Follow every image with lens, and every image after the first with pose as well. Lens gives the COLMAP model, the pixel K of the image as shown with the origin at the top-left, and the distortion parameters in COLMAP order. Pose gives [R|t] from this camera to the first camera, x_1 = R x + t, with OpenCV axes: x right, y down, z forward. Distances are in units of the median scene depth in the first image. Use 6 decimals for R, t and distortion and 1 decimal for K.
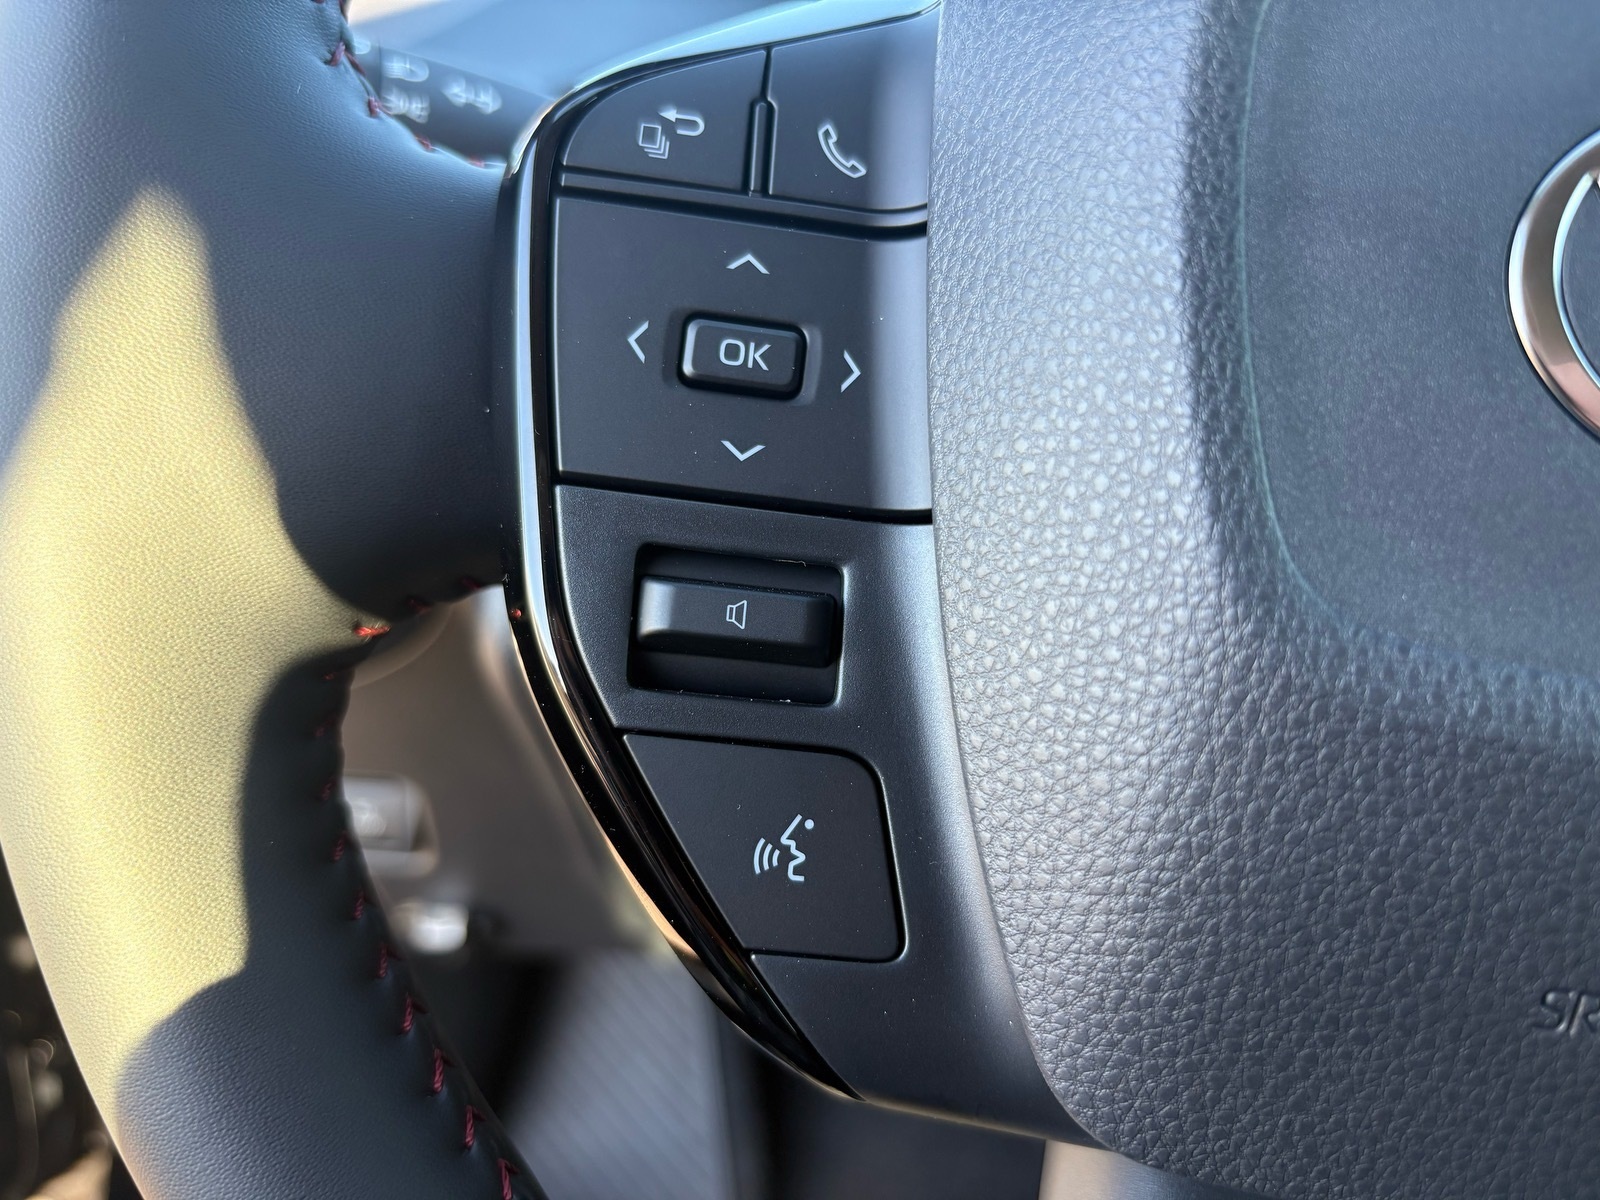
lens RADIAL K [[1217.1, 0, 799.9], [0, 1217.1, 622.7], [0, 0, 1]] dist [-0.013362, -0.011259]
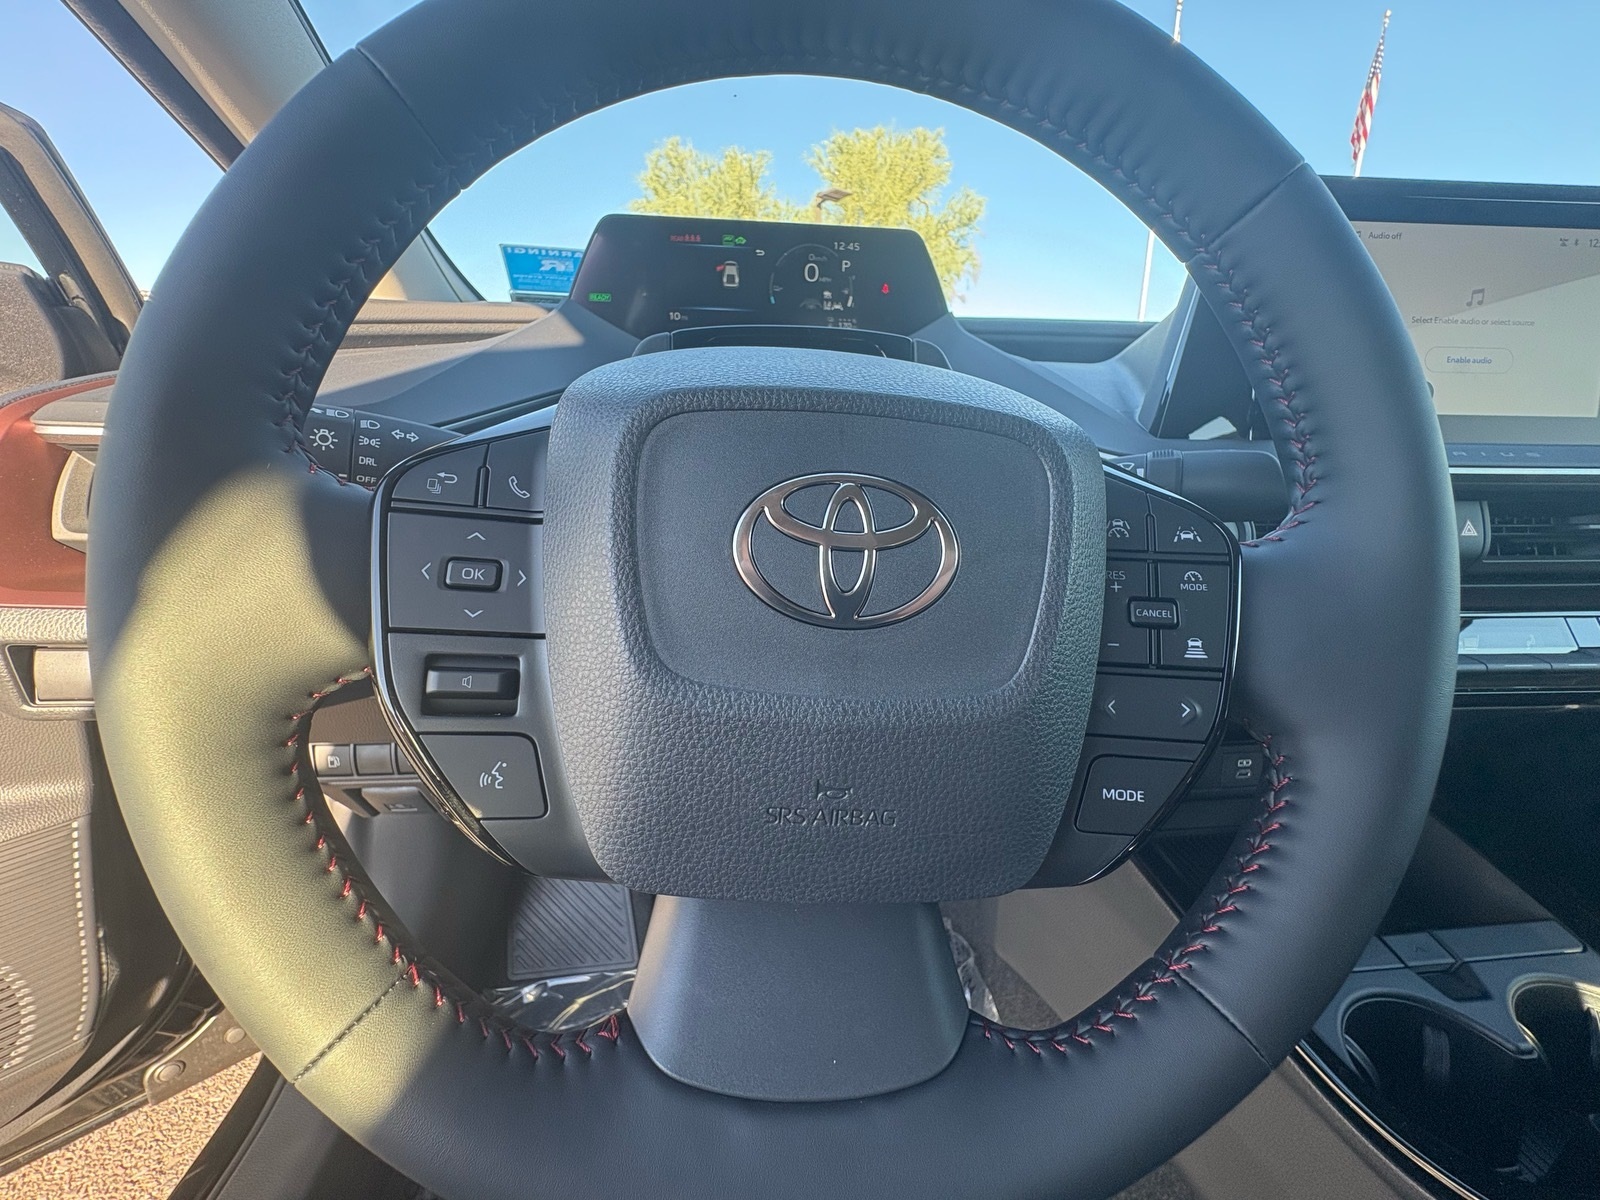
lens RADIAL K [[636.6, 0, 806.5], [0, 636.6, 603.3], [0, 0, 1]] dist [-0.000487, 0.000107]
pose [[0.989288, -0.050477, 0.136975, 0.507308], [0.055910, 0.997783, -0.036112, -0.089340], [-0.134848, 0.043383, 0.989916, -0.415035]]
